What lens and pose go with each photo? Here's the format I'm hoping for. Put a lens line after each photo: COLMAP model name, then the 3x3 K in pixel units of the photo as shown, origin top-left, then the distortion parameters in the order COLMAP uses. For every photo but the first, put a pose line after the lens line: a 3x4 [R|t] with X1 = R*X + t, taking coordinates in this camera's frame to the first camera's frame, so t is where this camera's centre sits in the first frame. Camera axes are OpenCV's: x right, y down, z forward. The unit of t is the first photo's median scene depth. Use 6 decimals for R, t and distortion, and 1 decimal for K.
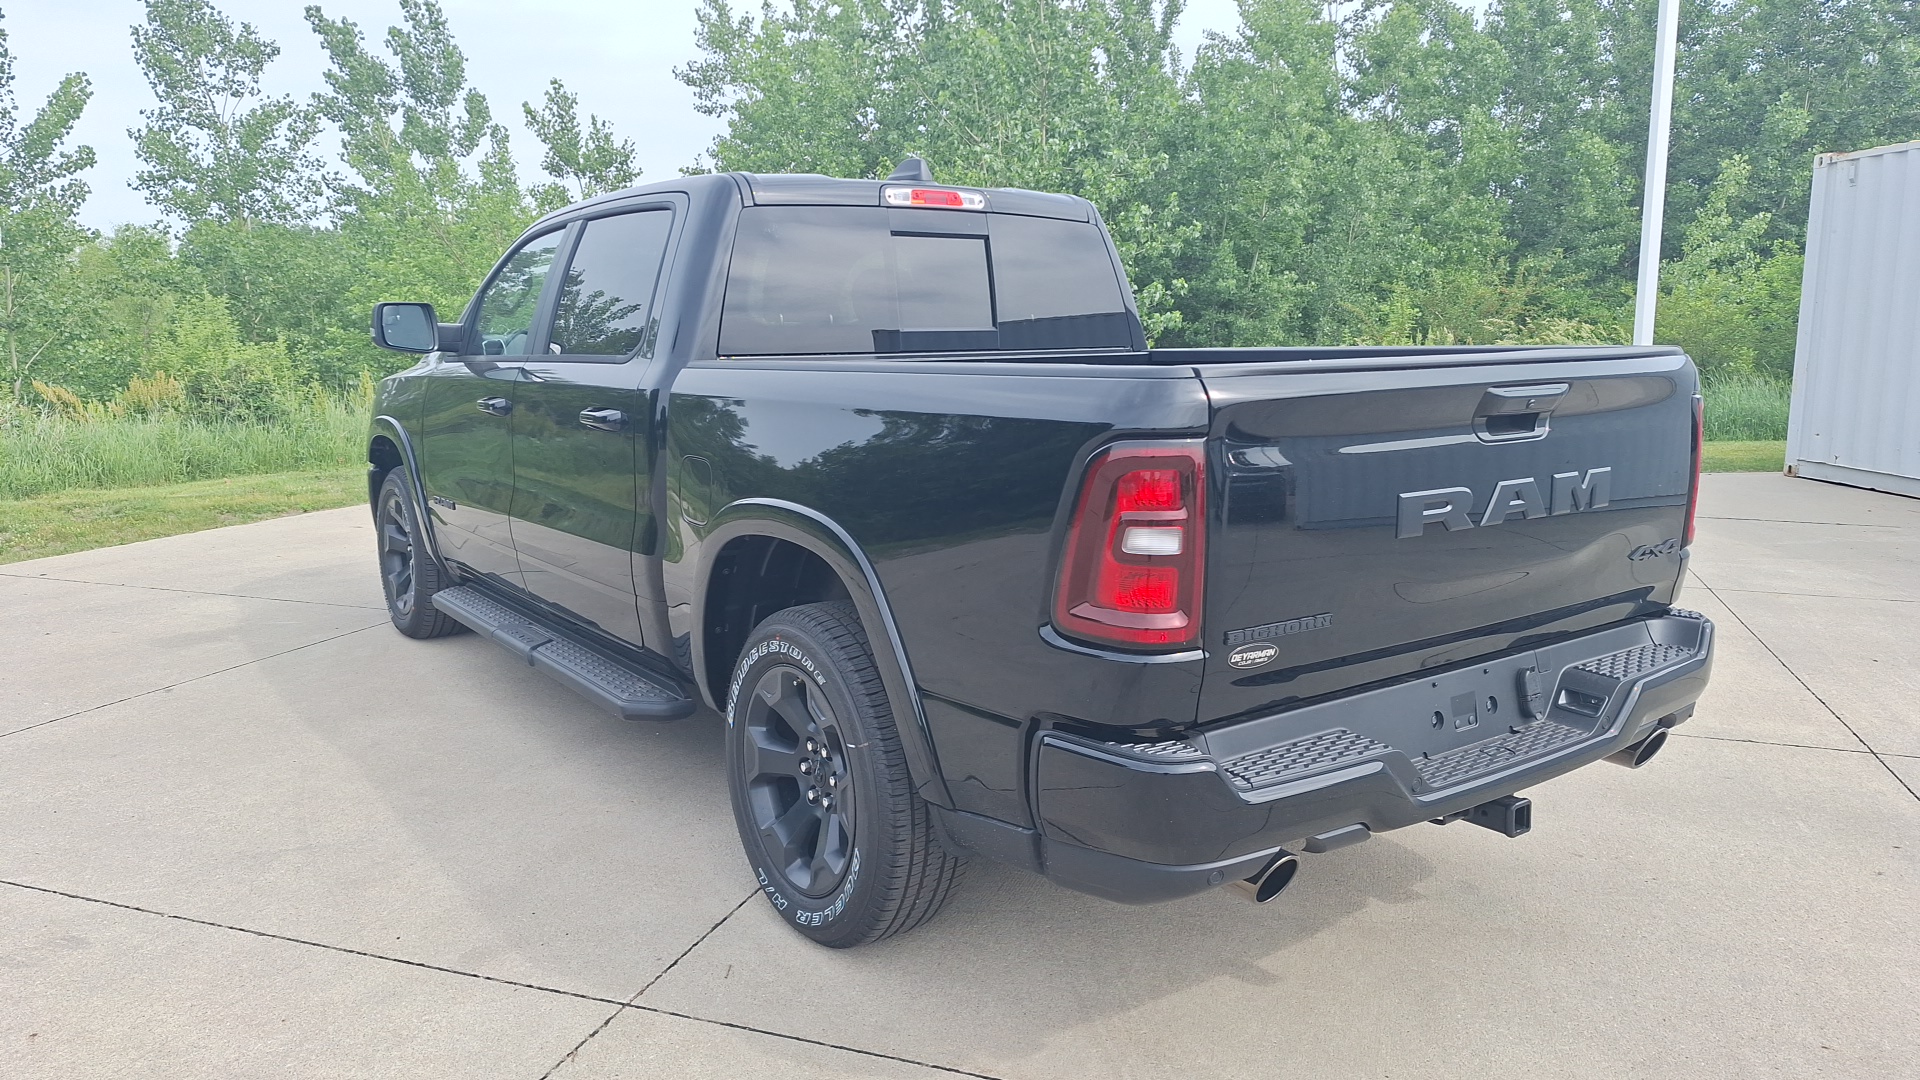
lens RADIAL K [[1325.9, 0, 938.6], [0, 1325.9, 512.3], [0, 0, 1]] dist [0.052601, -0.047519]
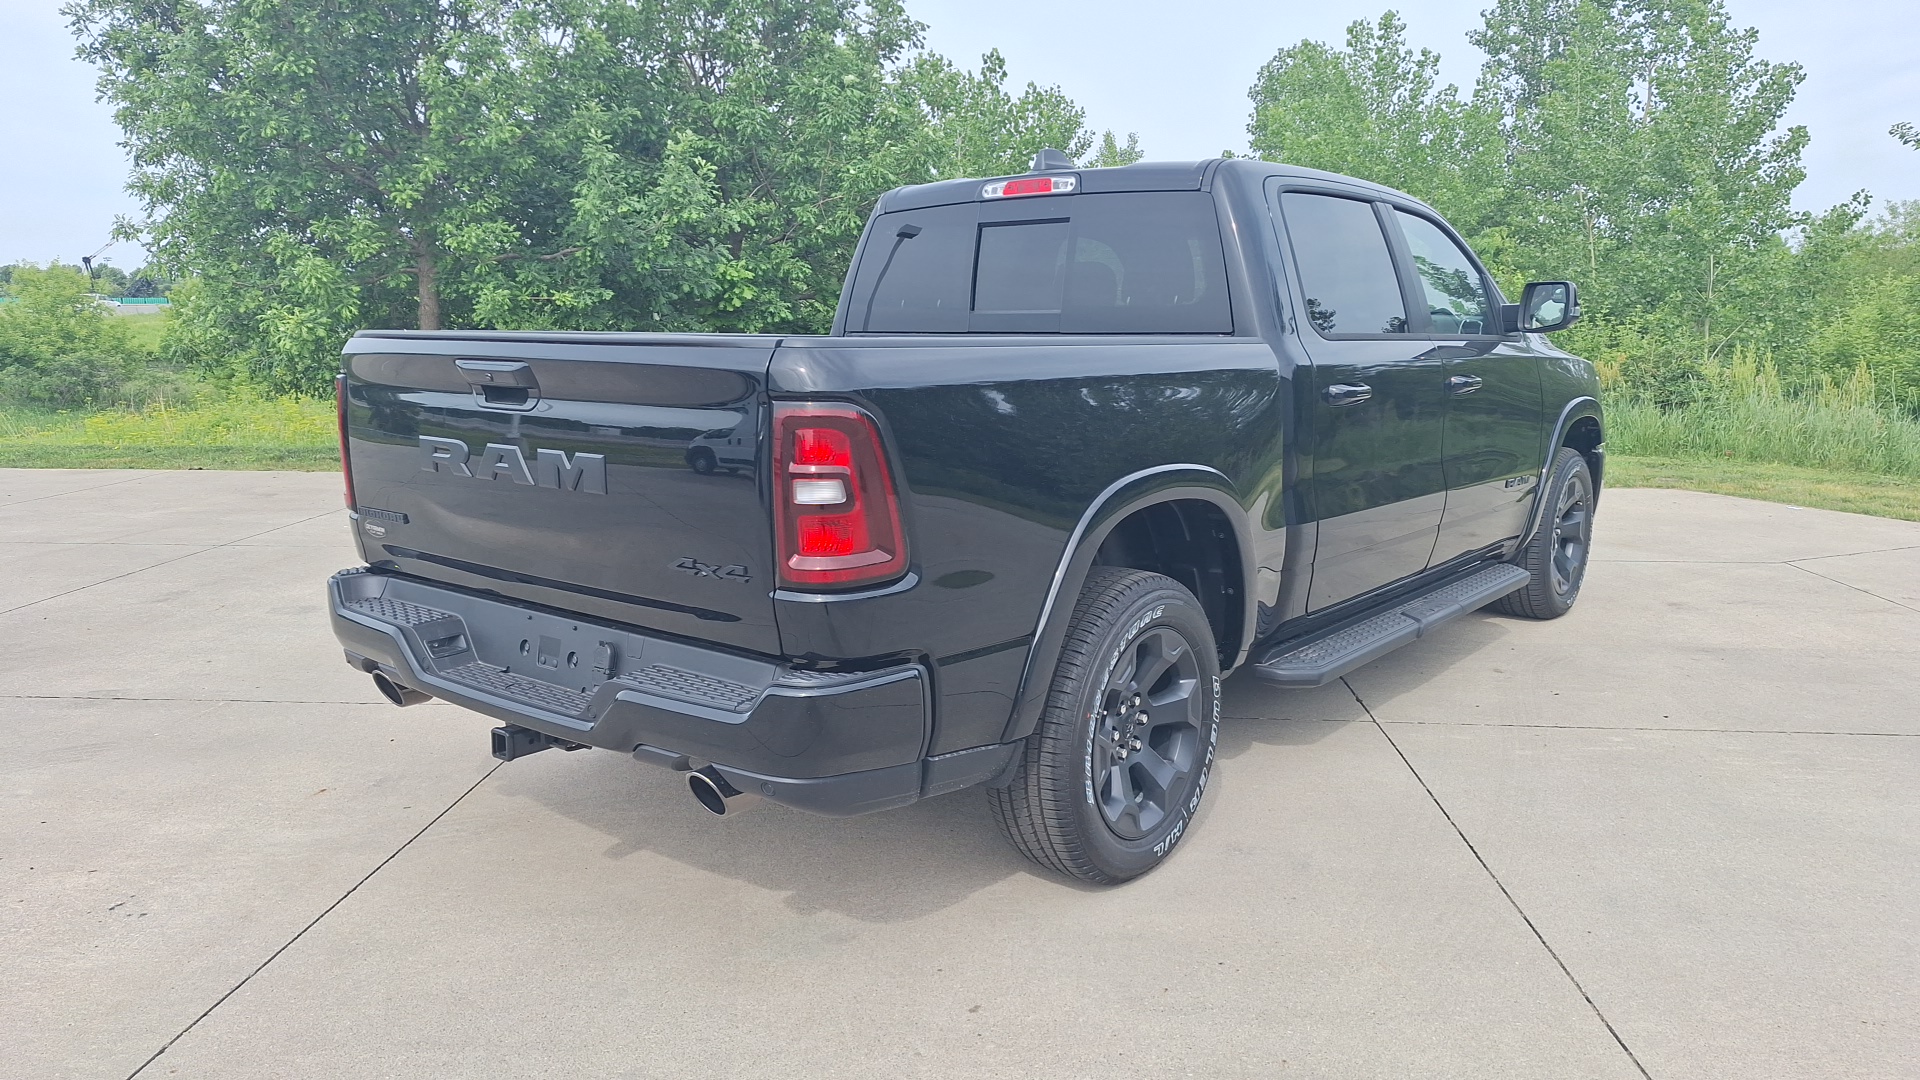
lens RADIAL K [[1325.9, 0, 963.5], [0, 1325.9, 545.7], [0, 0, 1]] dist [0.052601, -0.047519]
pose [[0.256215, 0.165344, -0.952374, 0.155475], [-0.135144, 0.981712, 0.134080, -0.013761], [0.957126, 0.094355, 0.273874, 0.103470]]
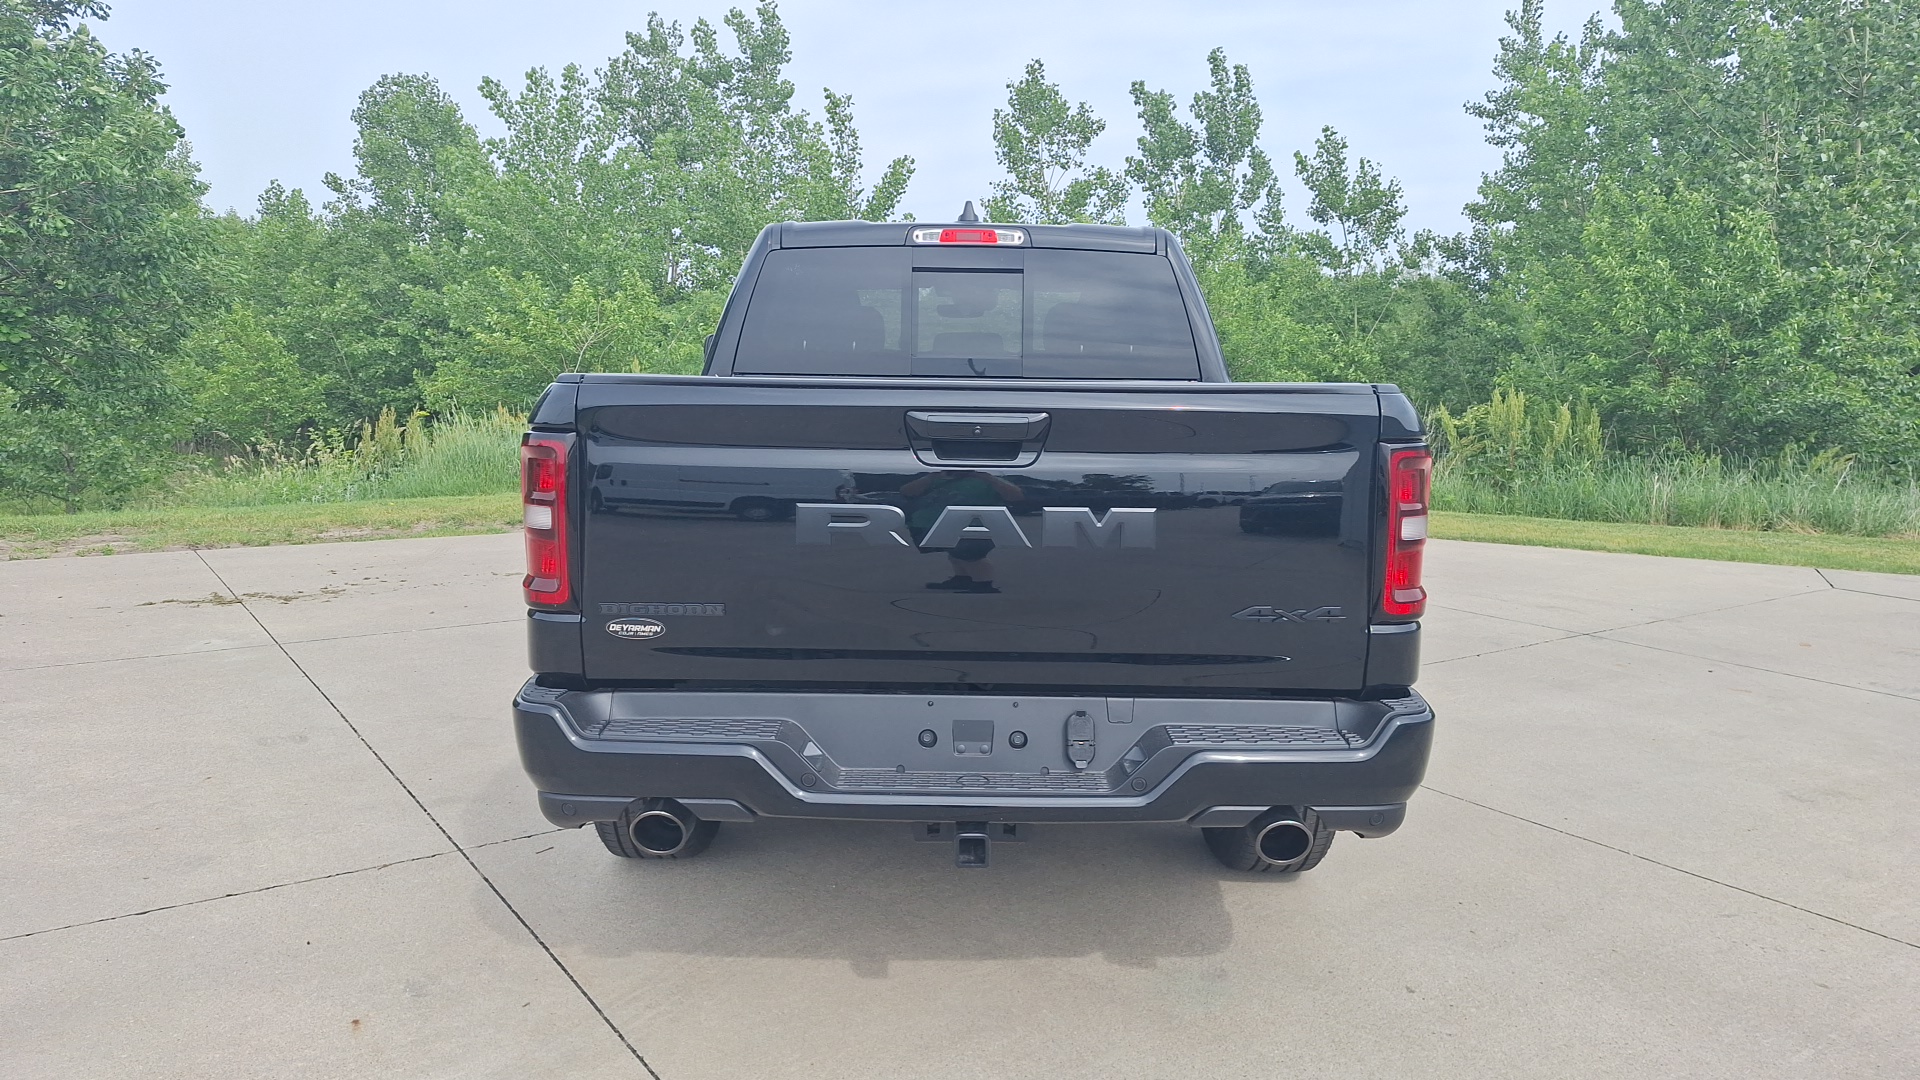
lens RADIAL K [[1325.9, 0, 942.9], [0, 1325.9, 525.2], [0, 0, 1]] dist [0.052601, -0.047519]
pose [[0.806935, 0.084507, -0.584564, 0.094964], [-0.098256, 0.995127, 0.008227, -0.001424], [0.582410, 0.050798, 0.811306, 0.018555]]
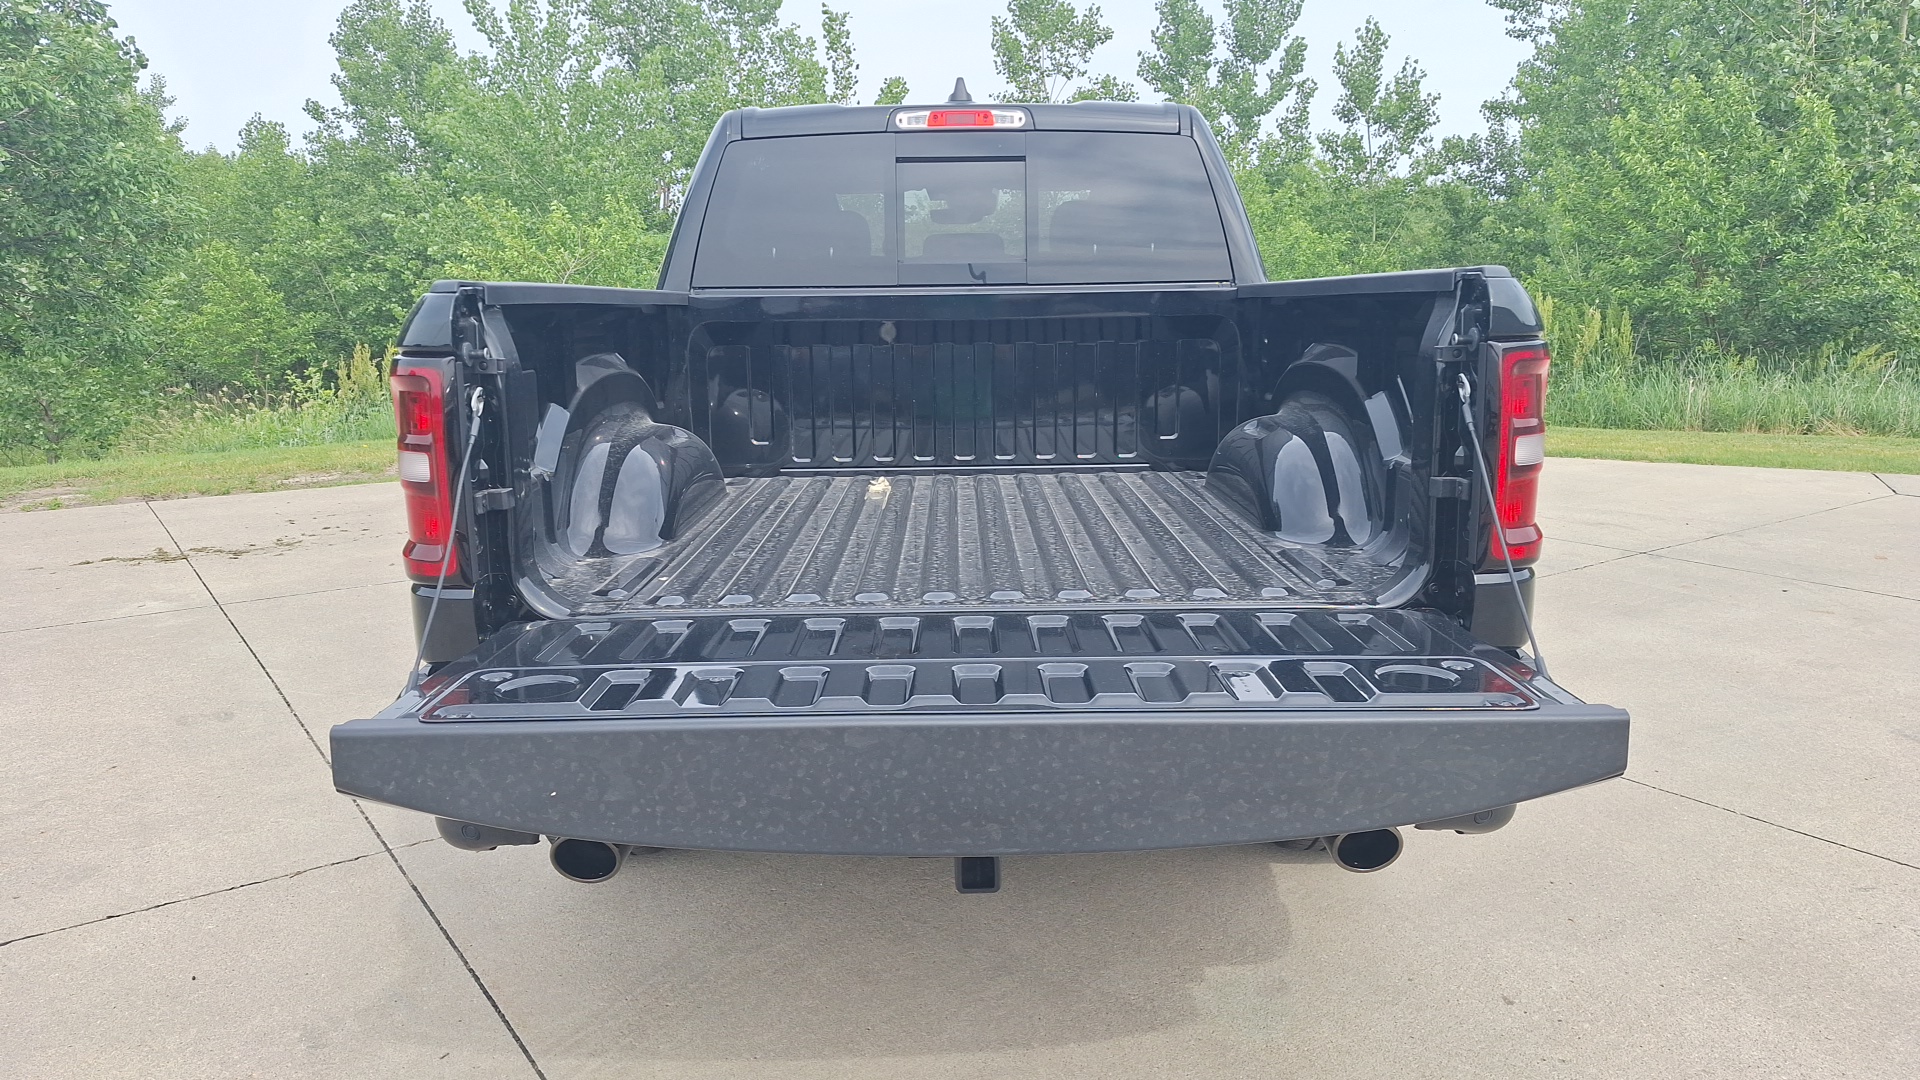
lens RADIAL K [[1325.9, 0, 954.2], [0, 1325.9, 528.6], [0, 0, 1]] dist [0.052601, -0.047519]
pose [[0.809682, 0.096530, -0.578876, 0.083868], [-0.071129, 0.995250, 0.066473, -0.002049], [0.582542, -0.012647, 0.812702, 0.036071]]
